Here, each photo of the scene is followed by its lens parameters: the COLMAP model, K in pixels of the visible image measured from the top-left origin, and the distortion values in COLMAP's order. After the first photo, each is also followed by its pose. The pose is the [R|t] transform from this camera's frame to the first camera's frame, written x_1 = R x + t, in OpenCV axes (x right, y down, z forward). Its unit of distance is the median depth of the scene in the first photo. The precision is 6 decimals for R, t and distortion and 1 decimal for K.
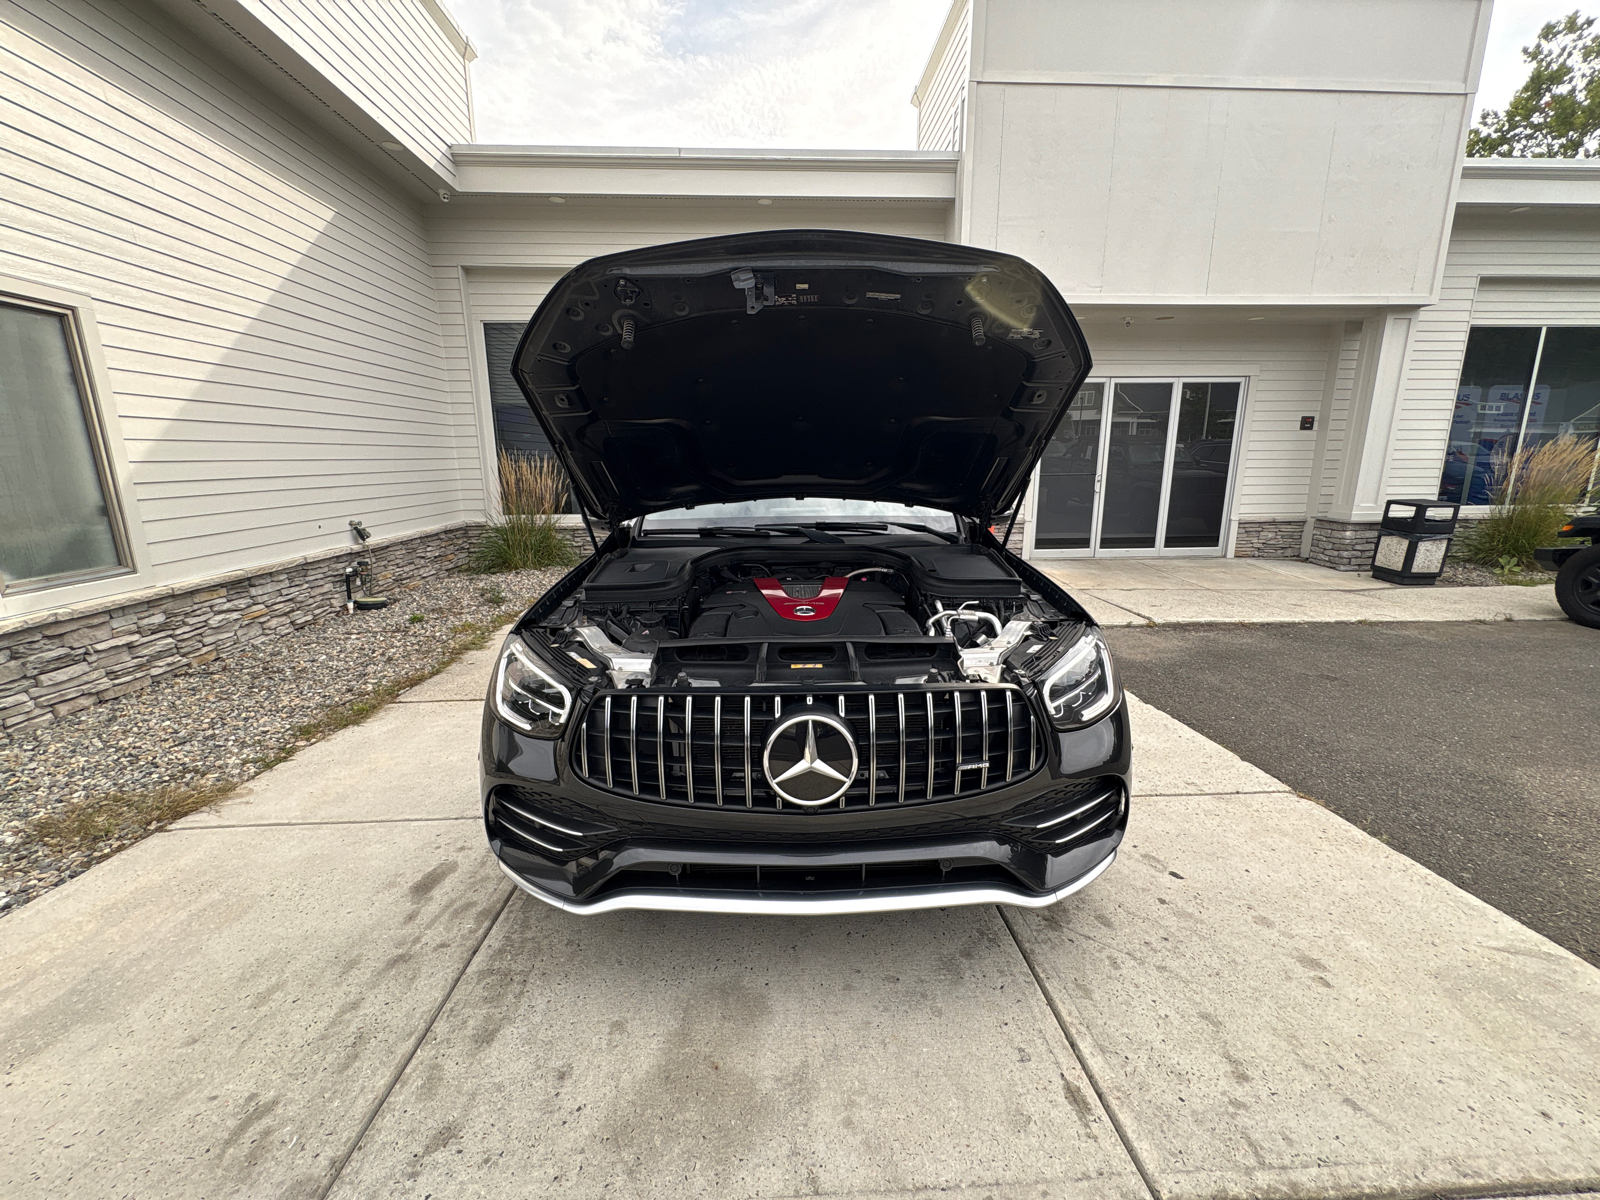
lens RADIAL K [[636.5, 0, 797.8], [0, 636.5, 599.0], [0, 0, 1]] dist [0.000261, -0.000337]
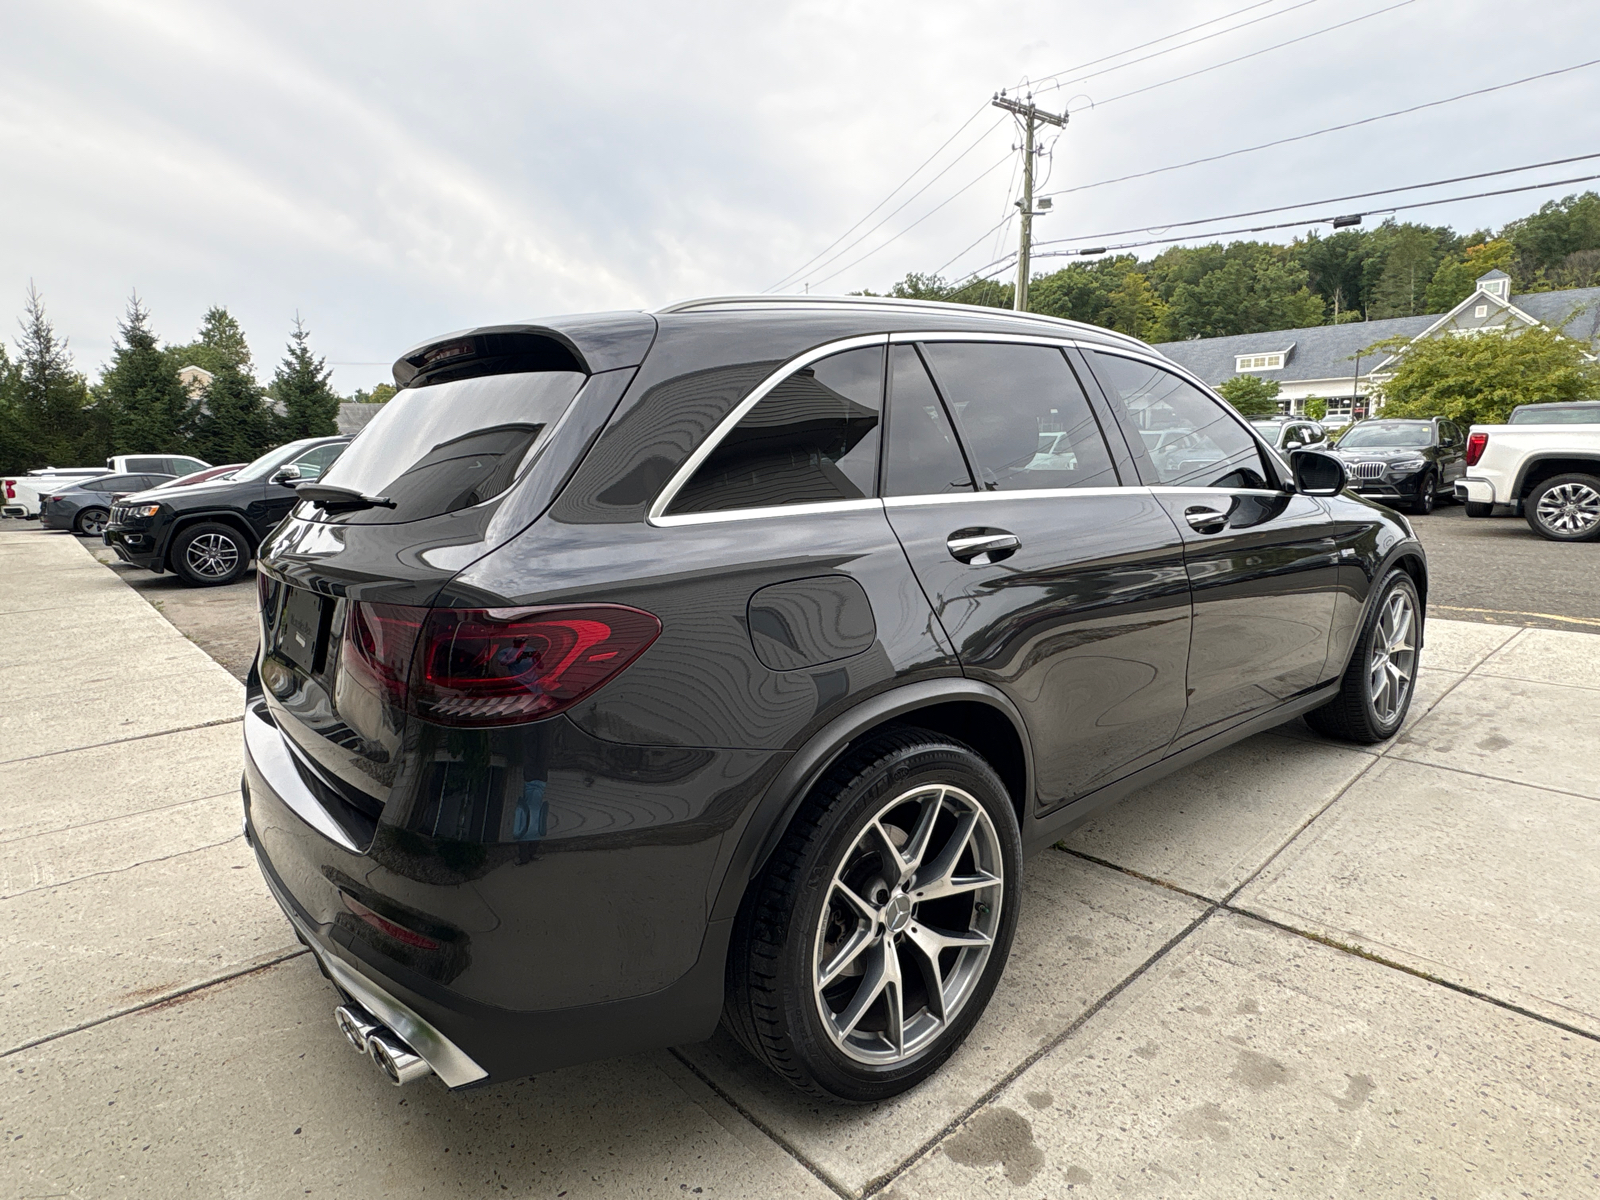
lens RADIAL K [[868.9, 0, 795.6], [0, 868.9, 596.2], [0, 0, 1]] dist [0.001242, -0.001002]
pose [[-0.631604, -0.096874, 0.769215, -0.295673], [0.193159, 0.941214, 0.277139, -0.161408], [-0.750843, 0.323622, -0.575763, 0.863127]]
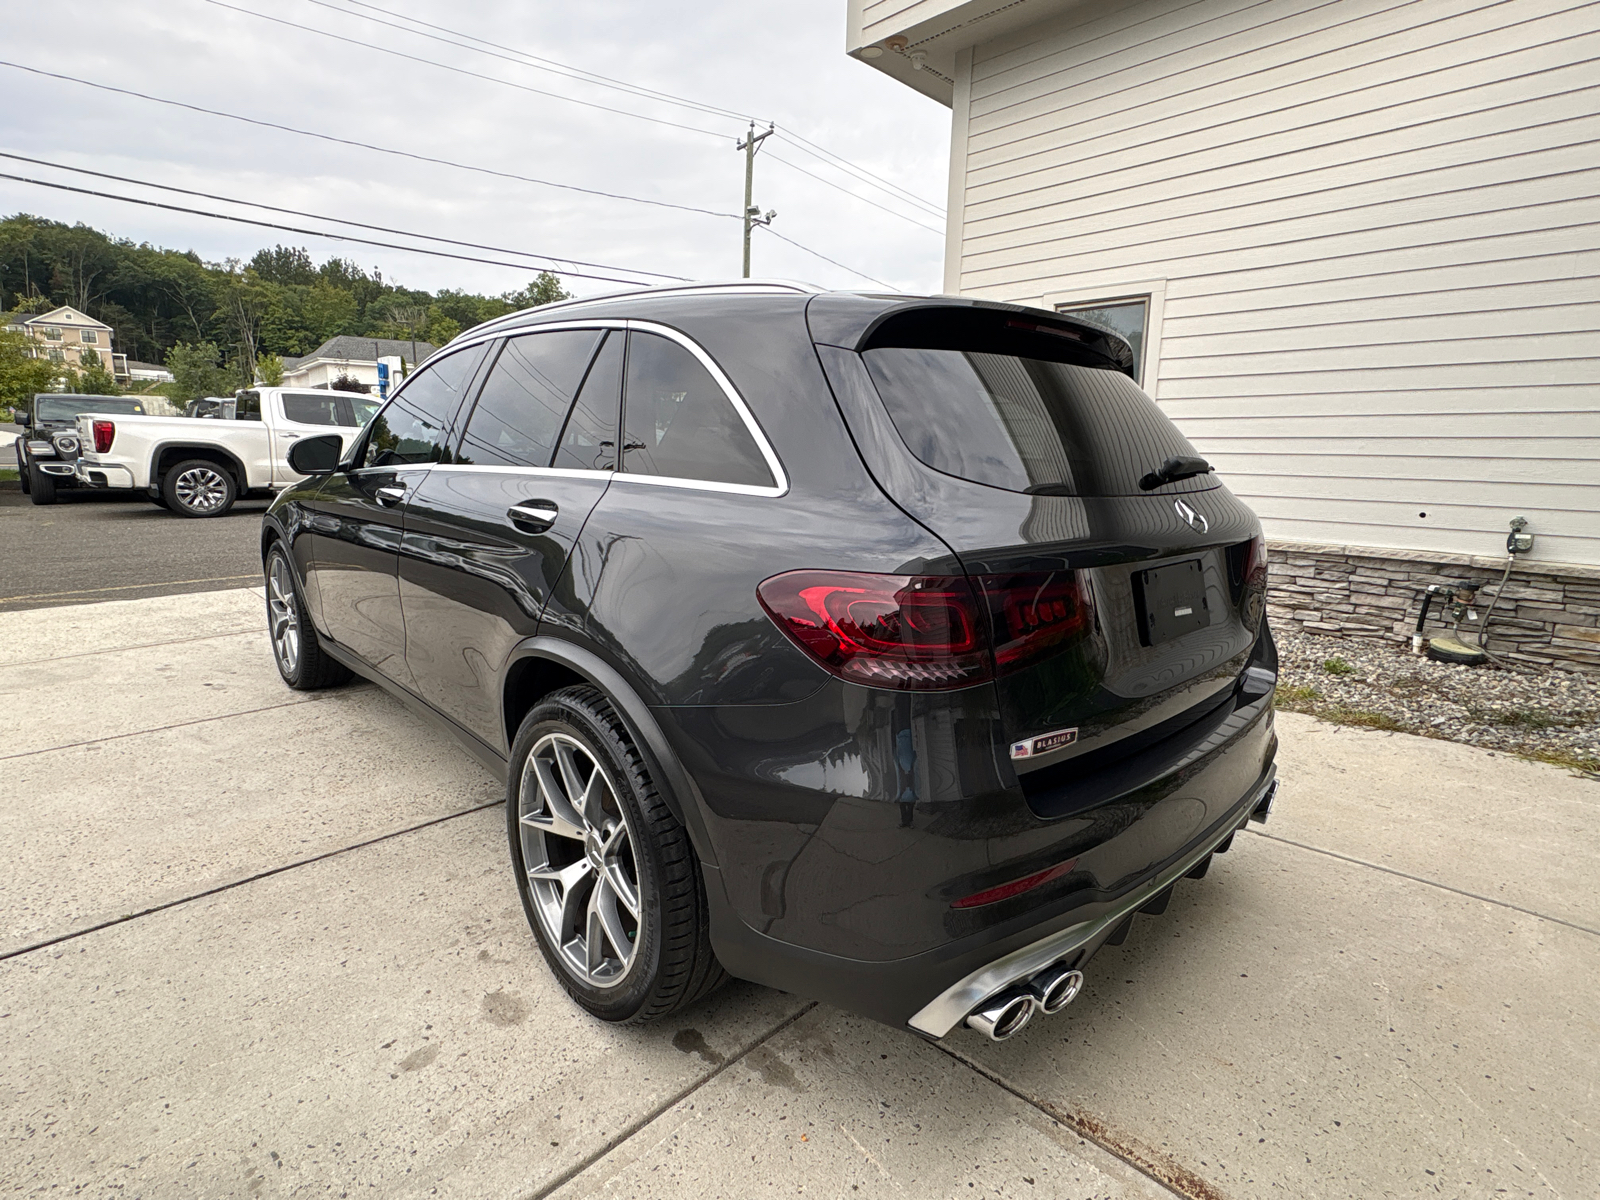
lens RADIAL K [[799.9, 0, 800.0], [0, 799.9, 600.0], [0, 0, 1]] dist [-0.001223, -0.001700]
pose [[-0.736226, 0.128466, -0.664430, 0.237292], [-0.152719, 0.924950, 0.348058, -0.175875], [0.659279, 0.357721, -0.661353, 0.911691]]
